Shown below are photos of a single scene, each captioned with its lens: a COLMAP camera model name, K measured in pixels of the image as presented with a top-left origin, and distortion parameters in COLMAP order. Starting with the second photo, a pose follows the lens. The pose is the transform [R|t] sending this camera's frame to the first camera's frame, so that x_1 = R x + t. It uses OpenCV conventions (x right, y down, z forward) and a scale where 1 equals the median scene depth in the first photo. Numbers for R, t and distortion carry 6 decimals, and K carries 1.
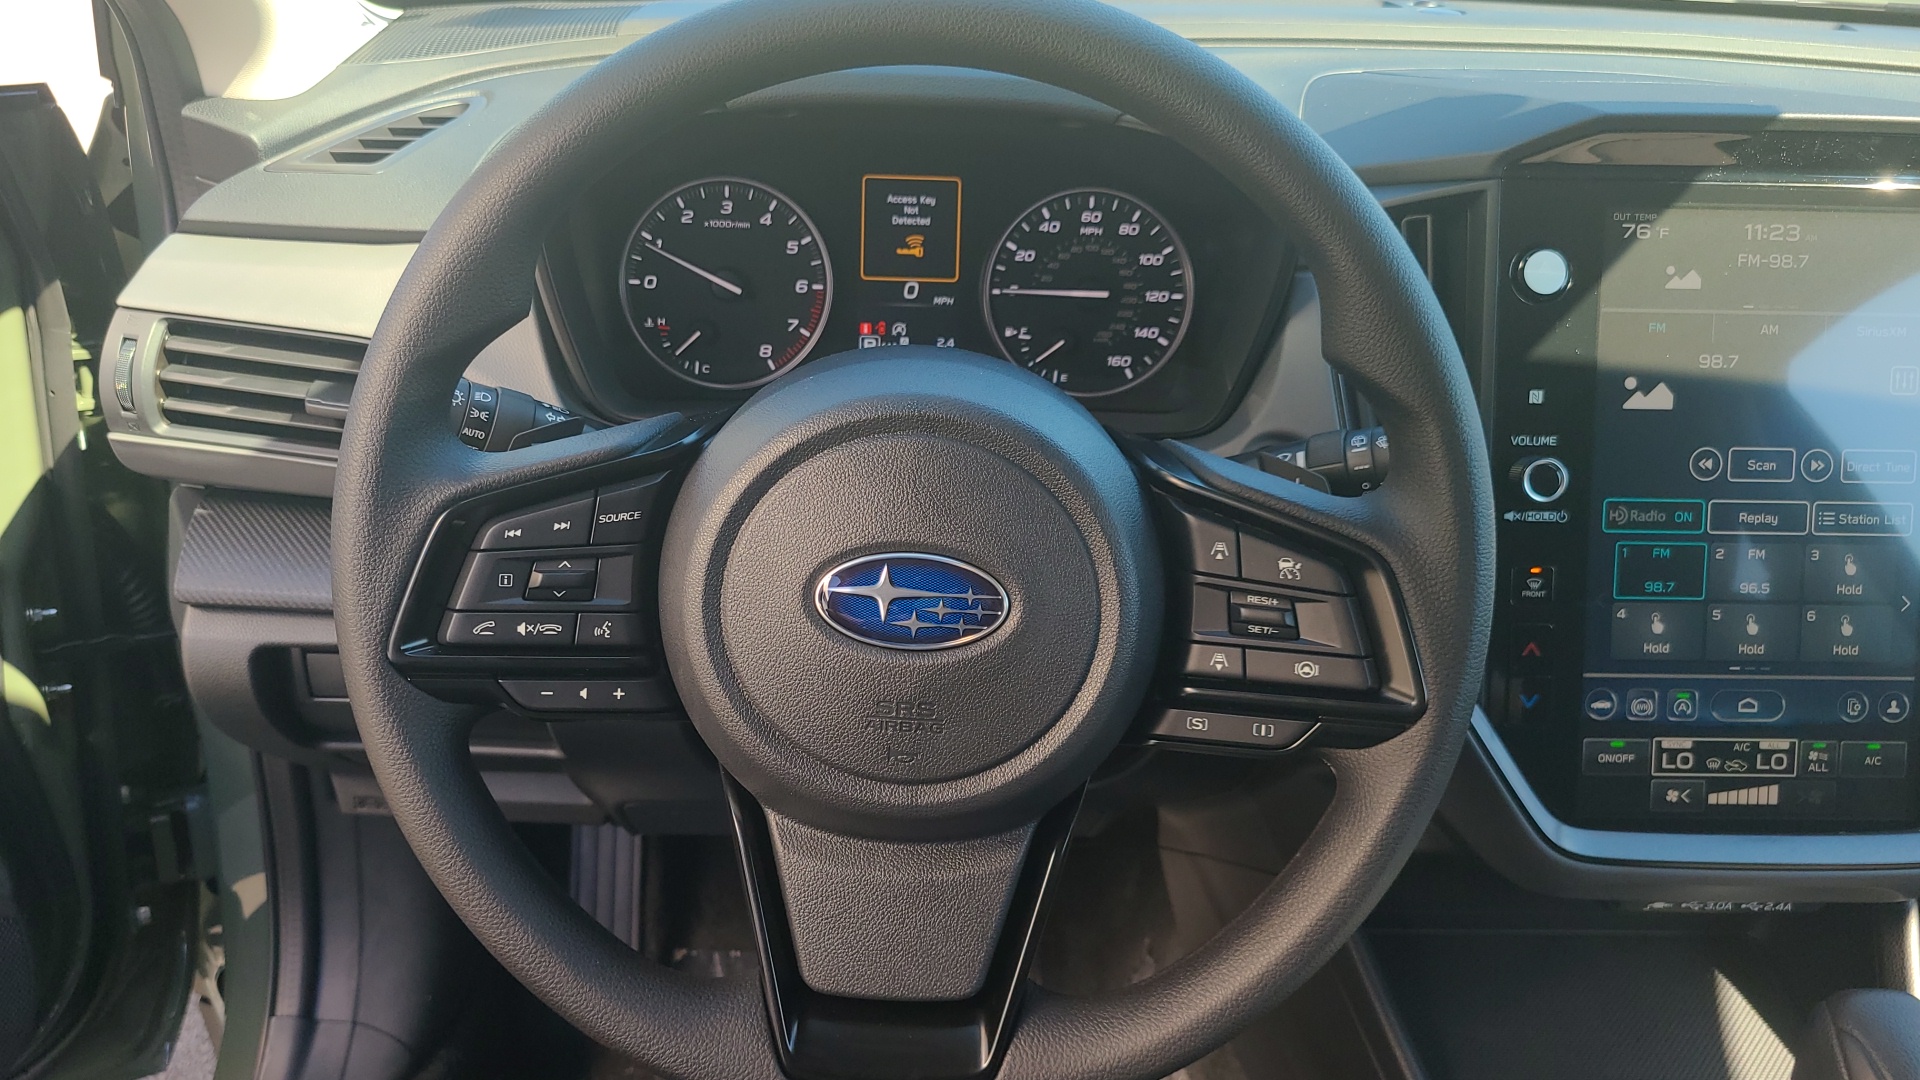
lens RADIAL K [[1482.3, 0, 926.7], [0, 1482.3, 529.3], [0, 0, 1]] dist [0.024515, -0.009531]
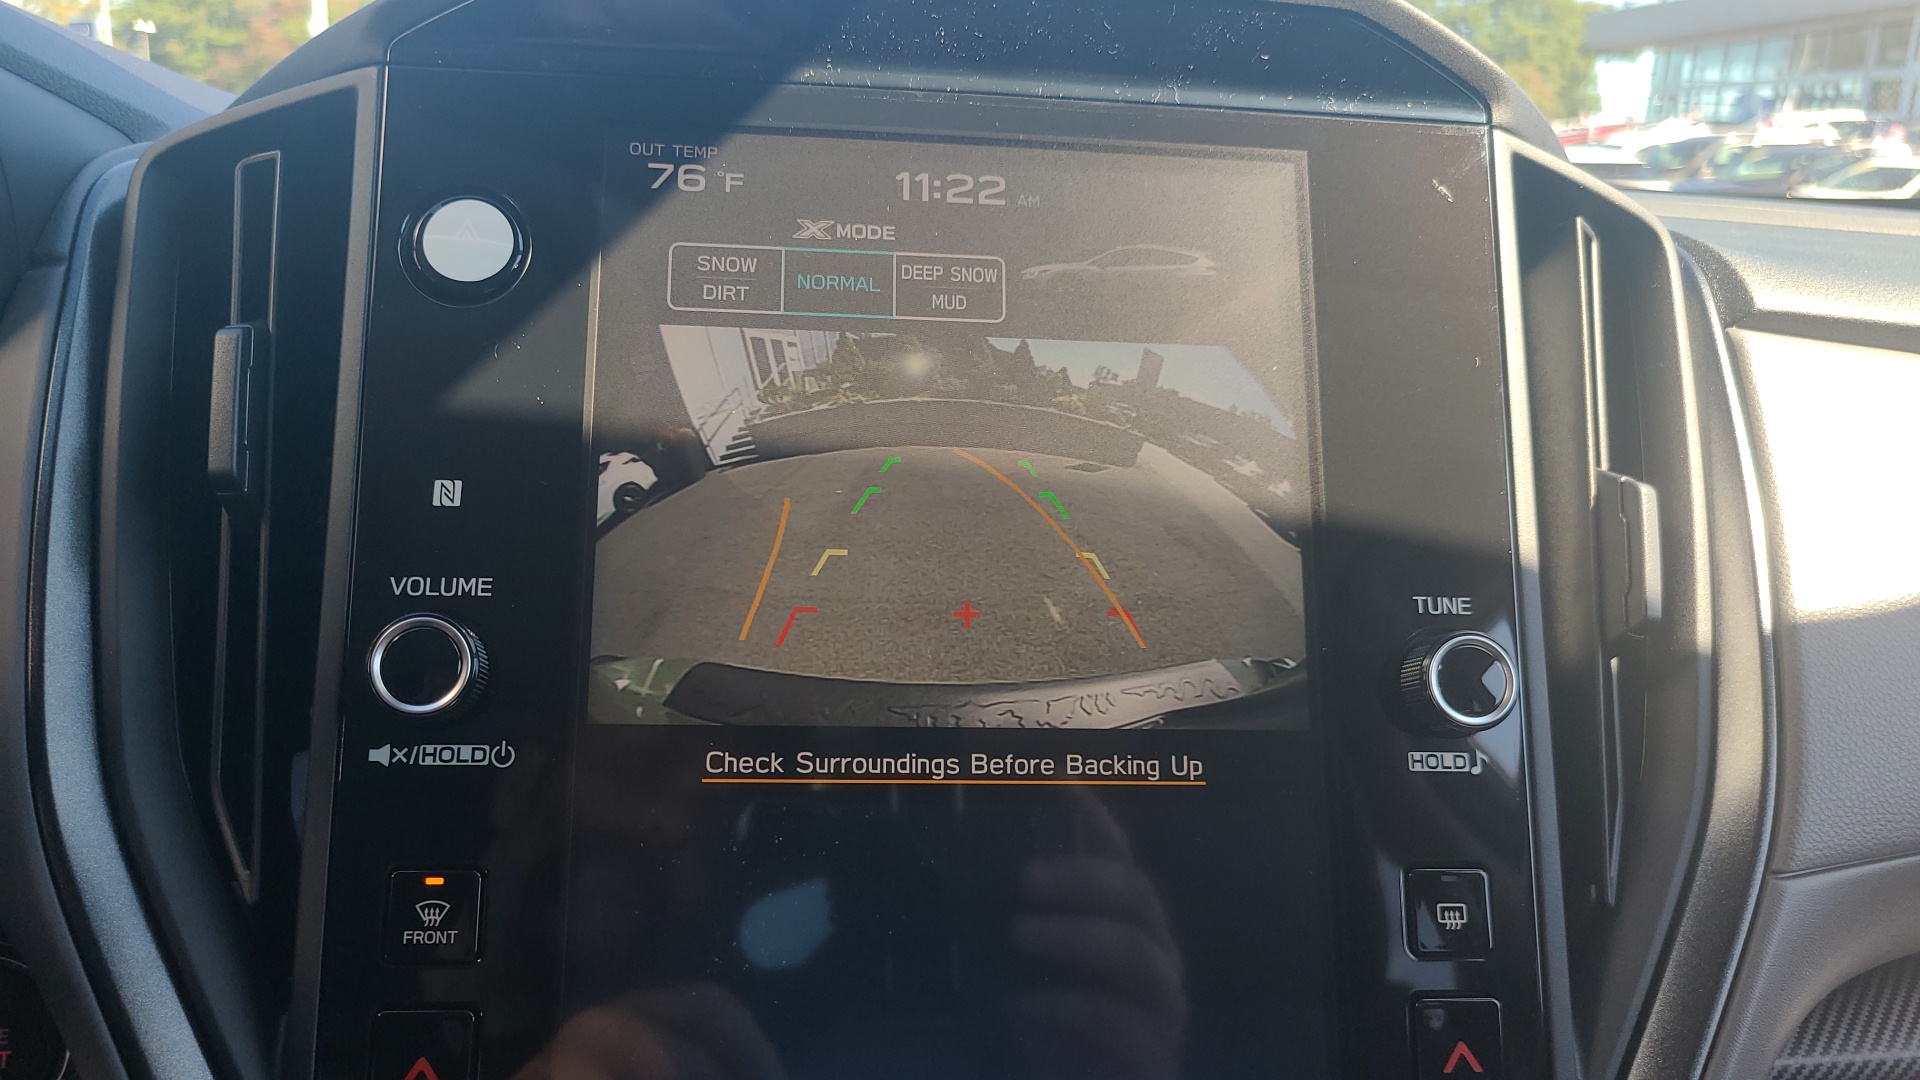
lens RADIAL K [[1482.3, 0, 926.7], [0, 1482.3, 529.3], [0, 0, 1]] dist [0.024515, -0.009531]
pose [[0.997284, -0.000678, 0.073647, 0.450459], [0.020485, 0.963053, -0.268532, 0.041770], [-0.070744, 0.269311, 0.960451, 0.472875]]
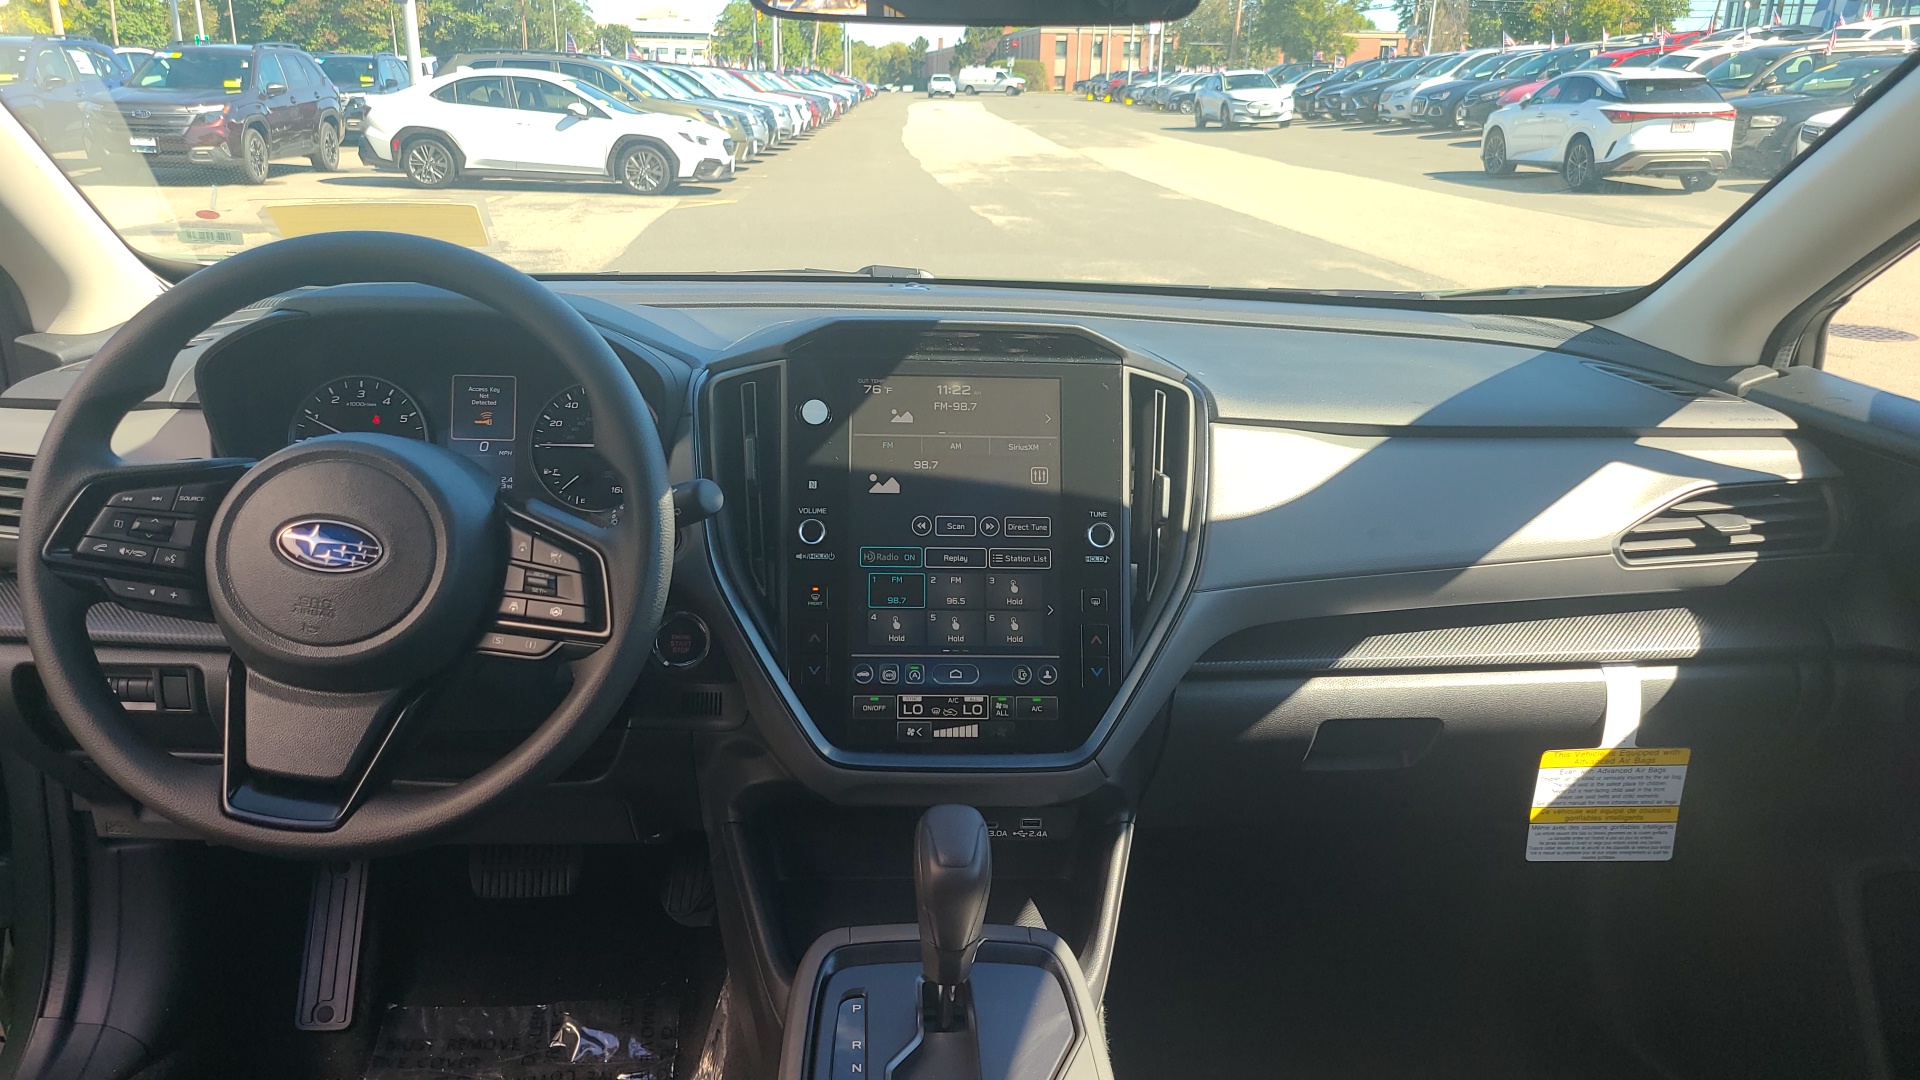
lens RADIAL K [[1445.3, 0, 934.5], [0, 1445.3, 543.2], [0, 0, 1]] dist [0.030624, -0.008753]
pose [[0.999593, -0.011489, 0.026099, 0.432316], [0.016593, 0.978682, -0.204710, 0.264184], [-0.023191, 0.205060, 0.978475, -0.489095]]
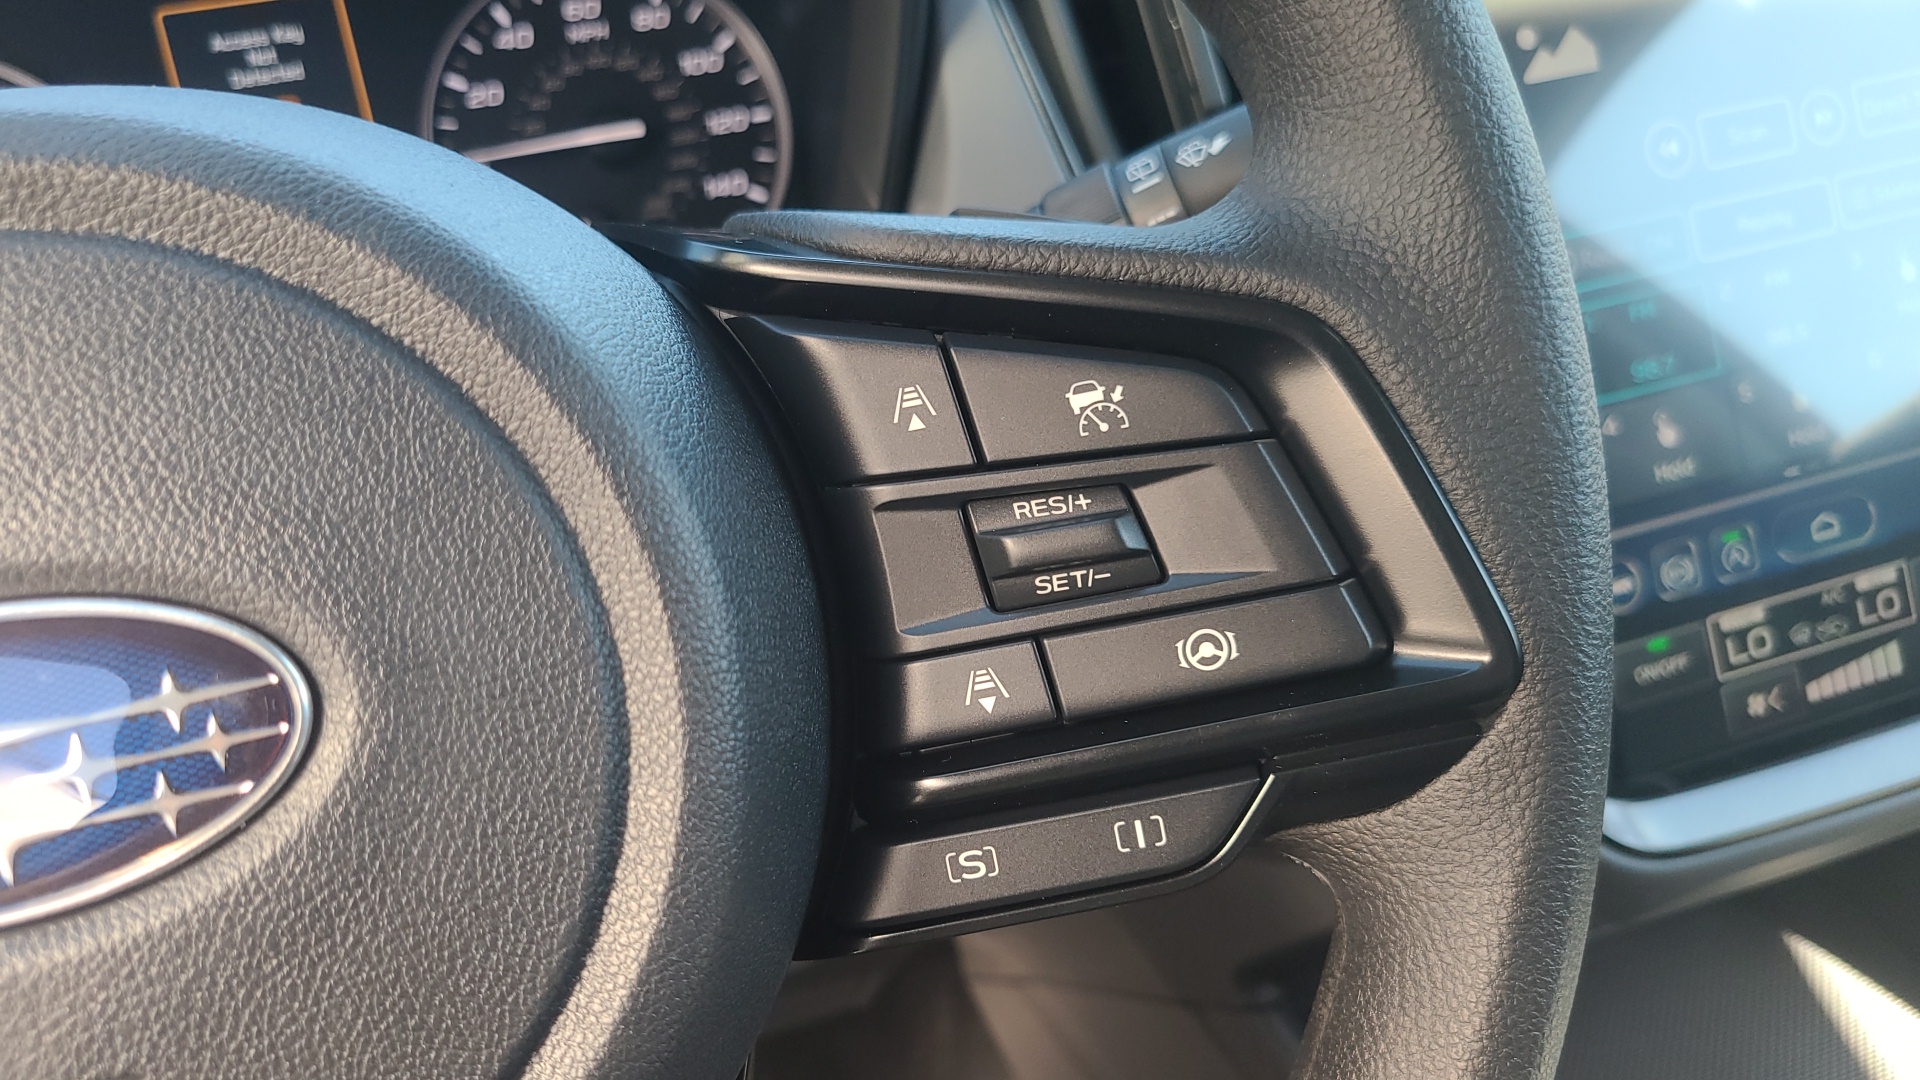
lens RADIAL K [[1523.9, 0, 931.5], [0, 1523.9, 544.1], [0, 0, 1]] dist [-0.004439, 0.000609]
pose [[0.950839, -0.247284, 0.186431, 0.079381], [0.253757, 0.967202, -0.011312, 0.035395], [-0.177519, 0.058064, 0.982403, 0.406294]]
